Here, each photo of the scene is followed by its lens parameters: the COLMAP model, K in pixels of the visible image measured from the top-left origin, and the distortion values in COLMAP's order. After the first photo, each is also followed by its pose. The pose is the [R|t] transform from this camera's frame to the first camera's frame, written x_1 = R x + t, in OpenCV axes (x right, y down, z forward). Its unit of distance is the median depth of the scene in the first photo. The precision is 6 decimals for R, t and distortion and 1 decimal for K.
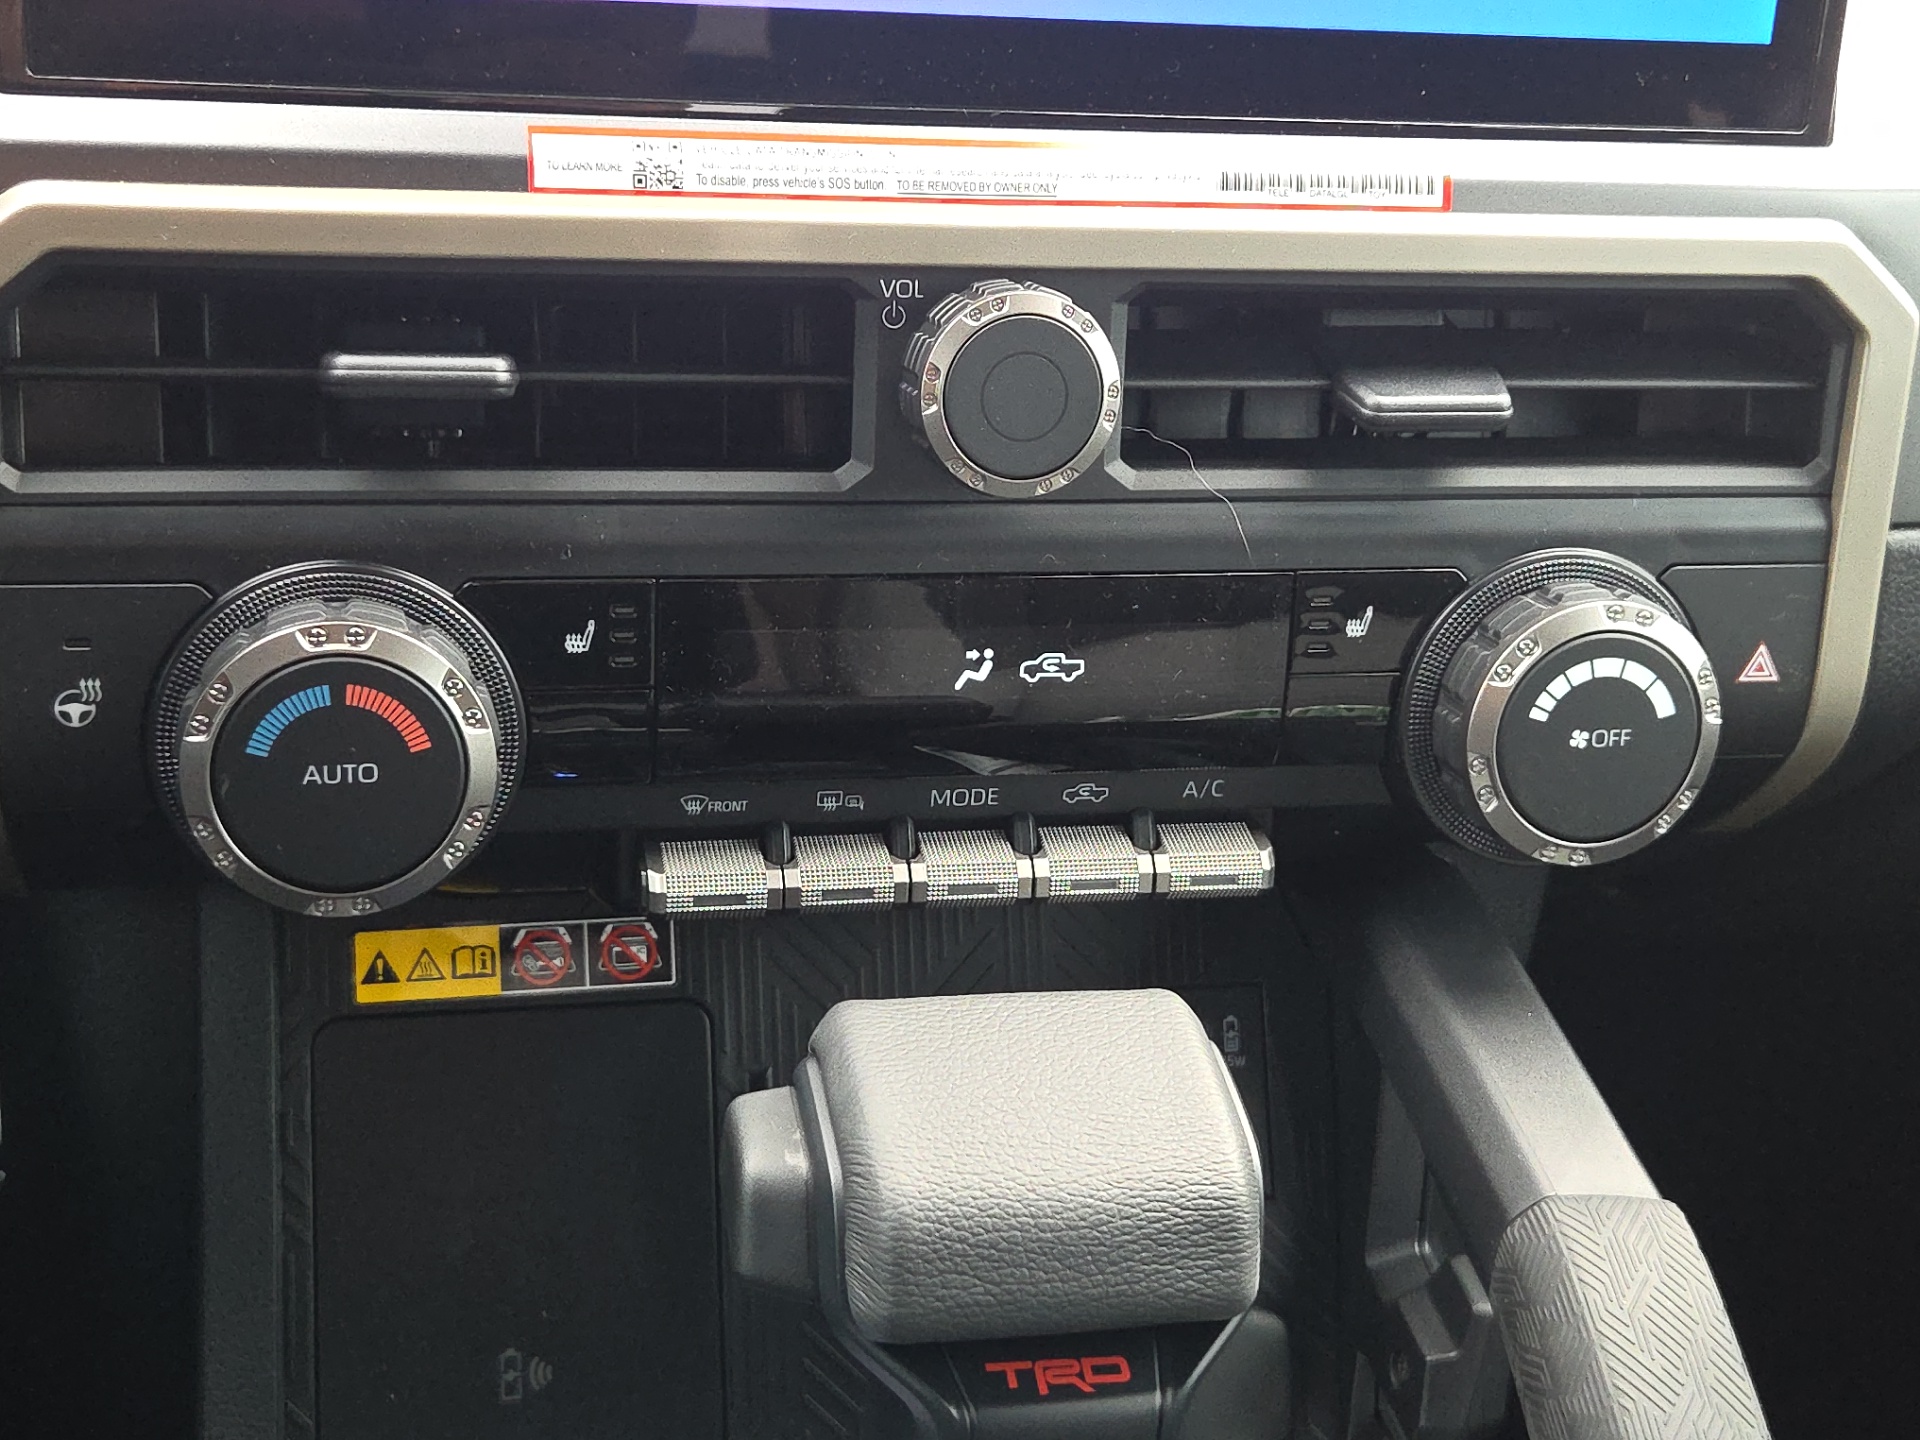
lens RADIAL K [[2644.2, 0, 980.7], [0, 2644.2, 699.6], [0, 0, 1]] dist [0.057092, 0.000000]
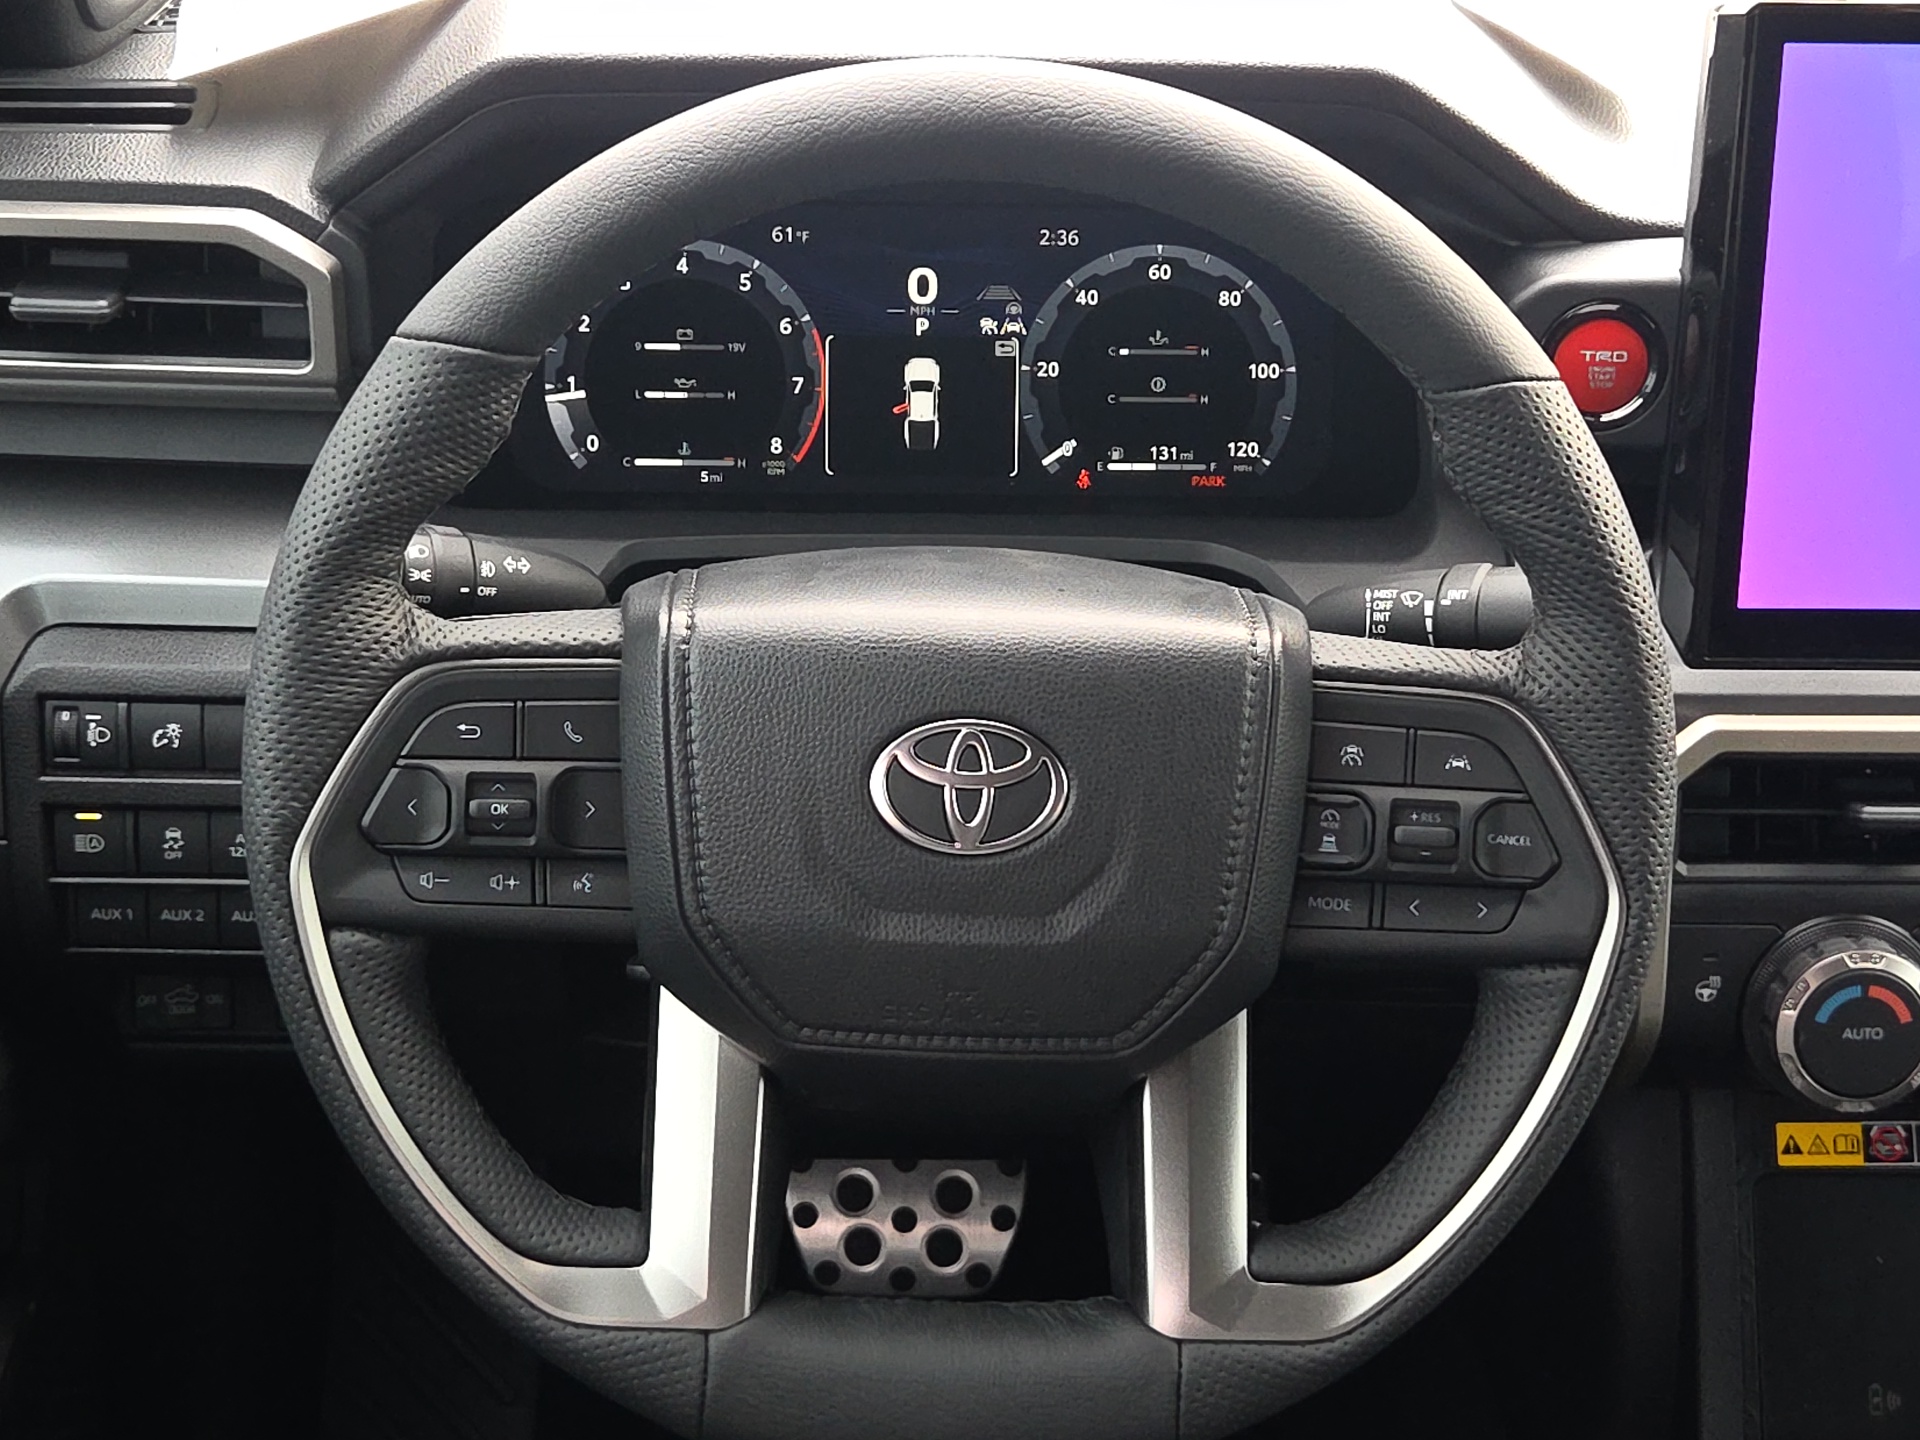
lens RADIAL K [[3208.1, 0, 988.1], [0, 3208.1, 693.4], [0, 0, 1]] dist [0.108890, 0.000000]
pose [[0.981721, 0.014845, -0.189748, -0.388197], [-0.025761, 0.998143, -0.055194, -0.063785], [0.188576, 0.059073, 0.980280, -1.246266]]
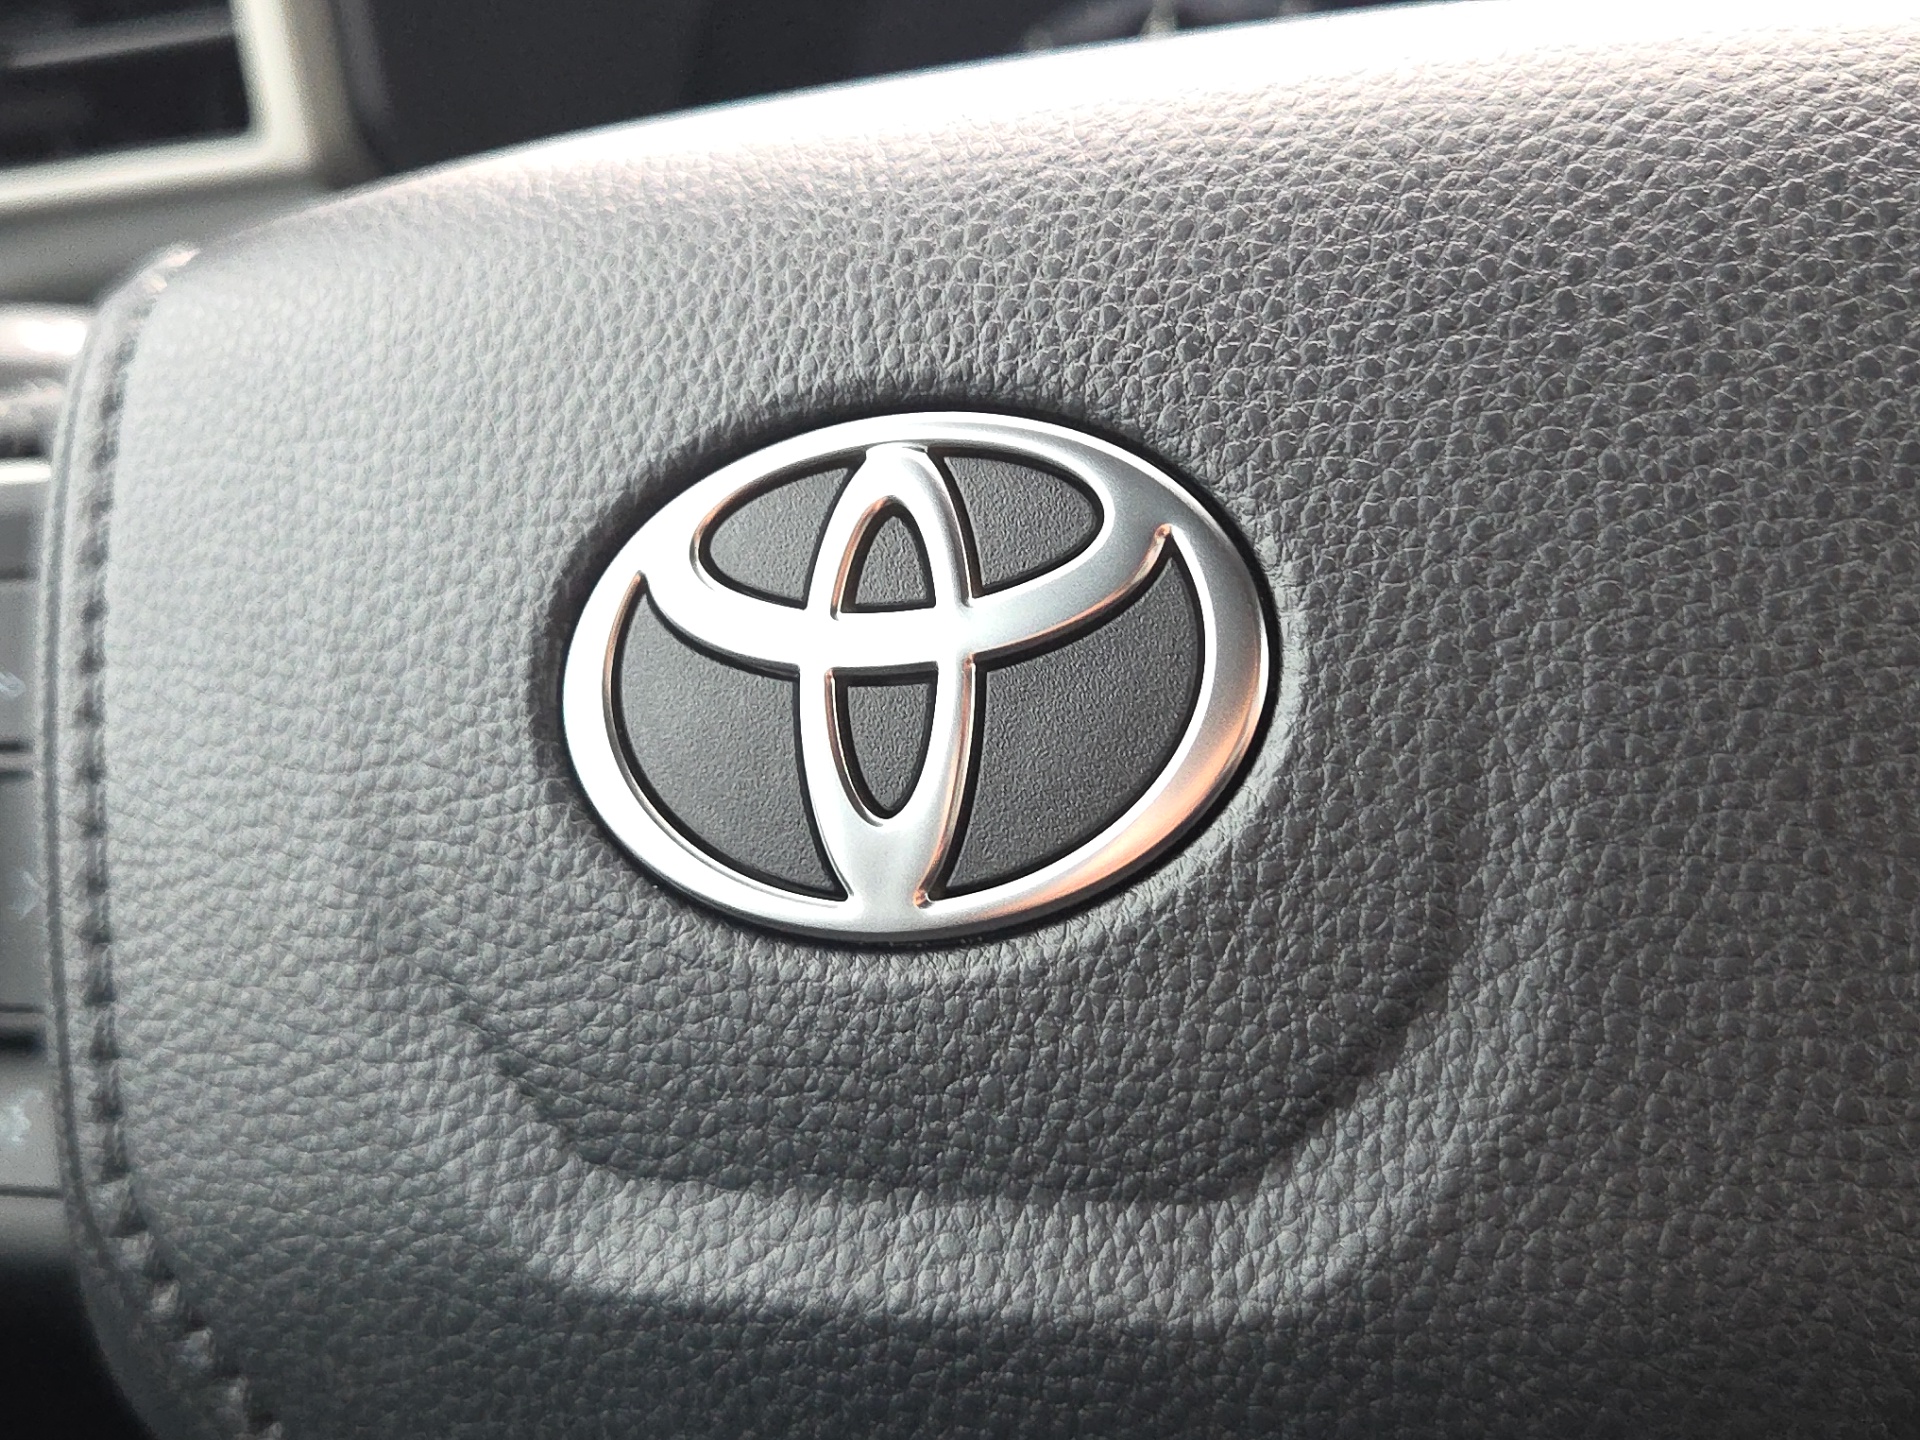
lens RADIAL K [[2644.2, 0, 962.4], [0, 2644.2, 707.0], [0, 0, 1]] dist [0.057092, 0.000000]
pose [[0.783790, -0.097784, -0.613279, -0.500566], [-0.056120, 0.972334, -0.226756, -0.022062], [0.618485, 0.212146, 0.756618, 0.216985]]
